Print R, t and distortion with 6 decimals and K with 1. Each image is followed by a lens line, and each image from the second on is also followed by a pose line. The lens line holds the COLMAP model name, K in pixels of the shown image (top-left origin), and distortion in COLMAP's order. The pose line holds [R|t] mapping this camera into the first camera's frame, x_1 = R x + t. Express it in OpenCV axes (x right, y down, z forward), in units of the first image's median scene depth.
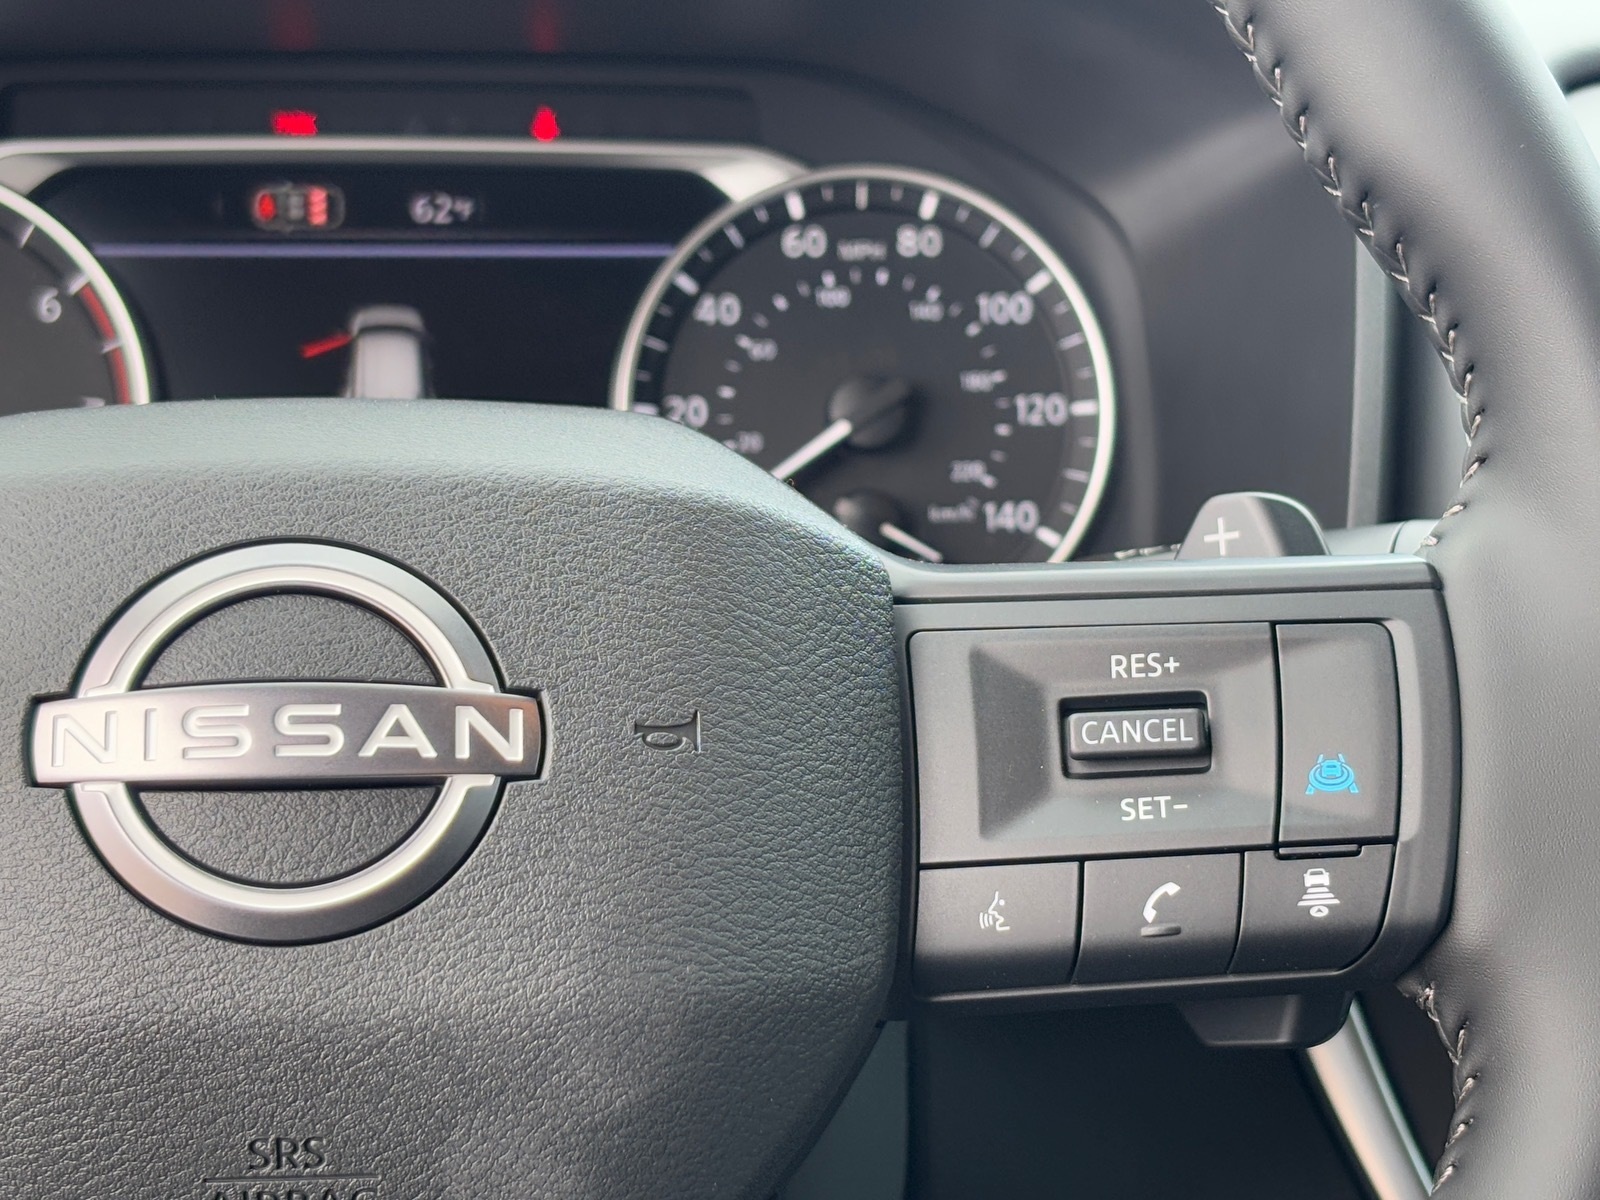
lens RADIAL K [[3043.2, 0, 880.0], [0, 3043.2, 665.6], [0, 0, 1]] dist [0.264614, -1.530694]
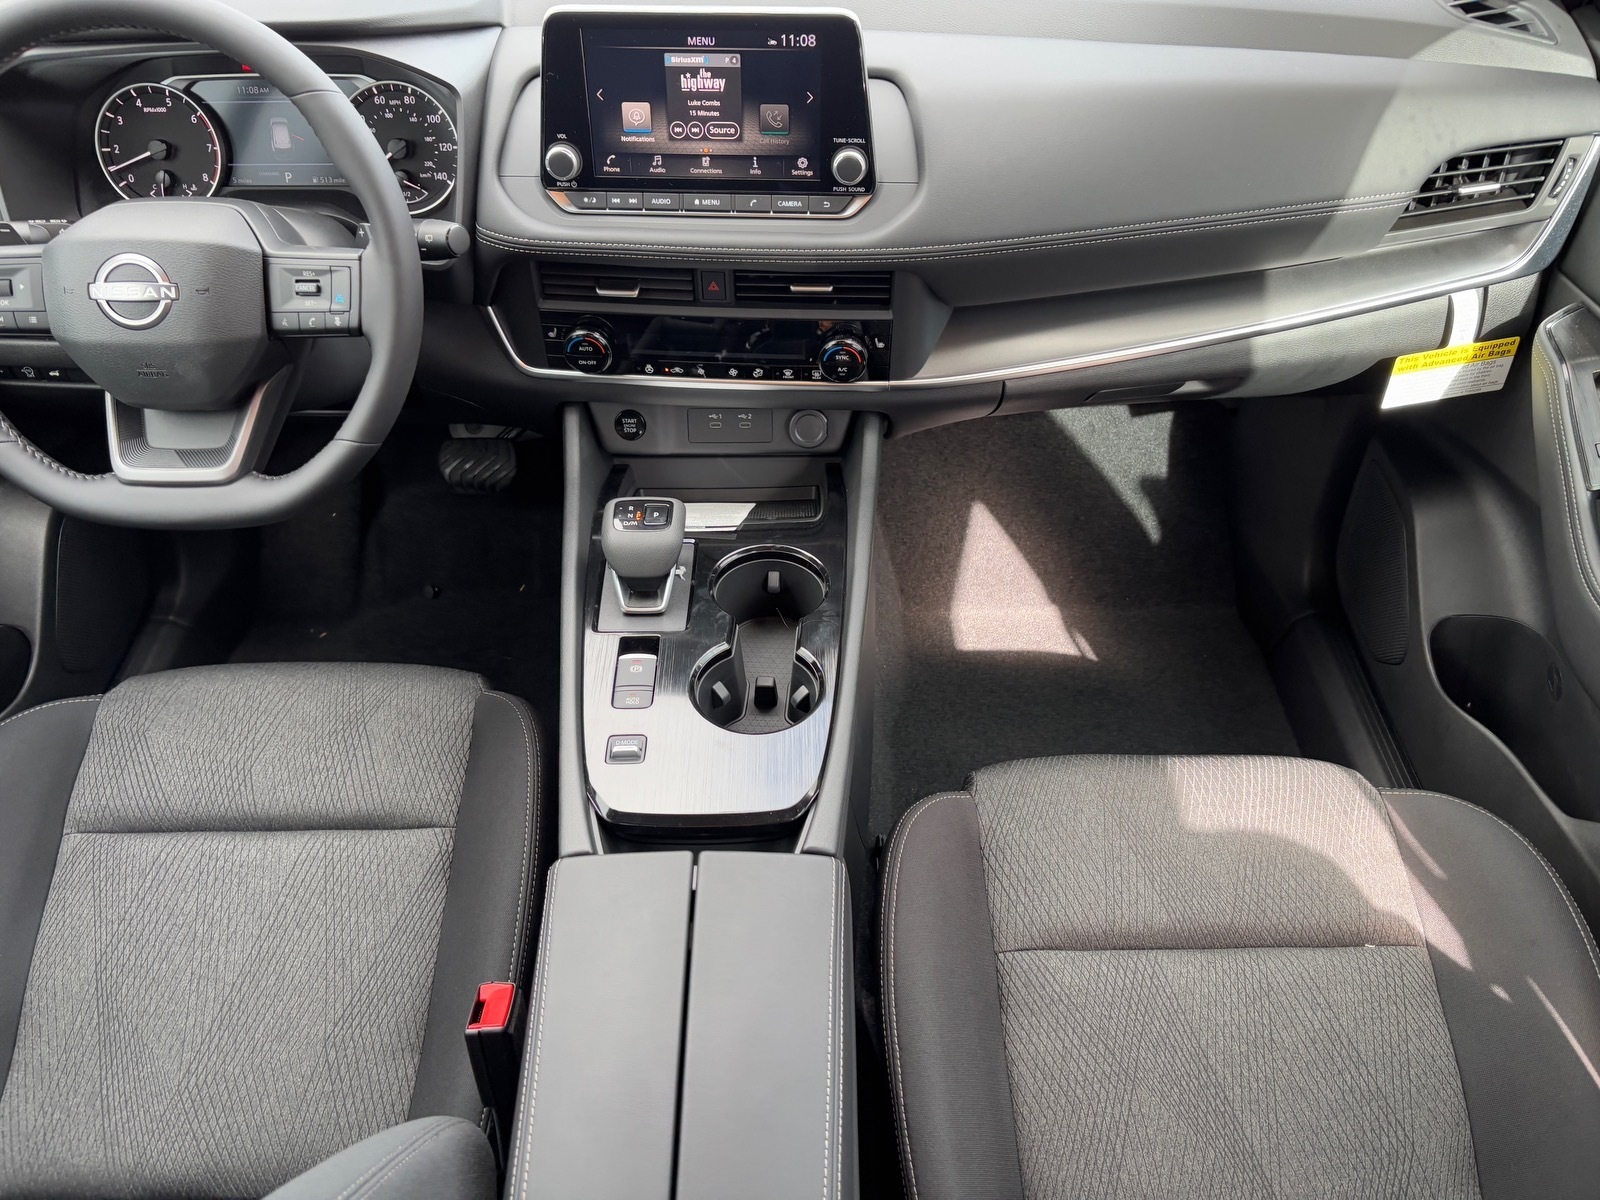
lens RADIAL K [[1206.9, 0, 790.2], [0, 1206.9, 610.7], [0, 0, 1]] dist [0.006823, 0.000905]
pose [[0.992907, 0.060079, -0.102597, 1.154846], [-0.008289, 0.895816, 0.444347, -0.409808], [0.118604, -0.440345, 0.889960, -0.988331]]
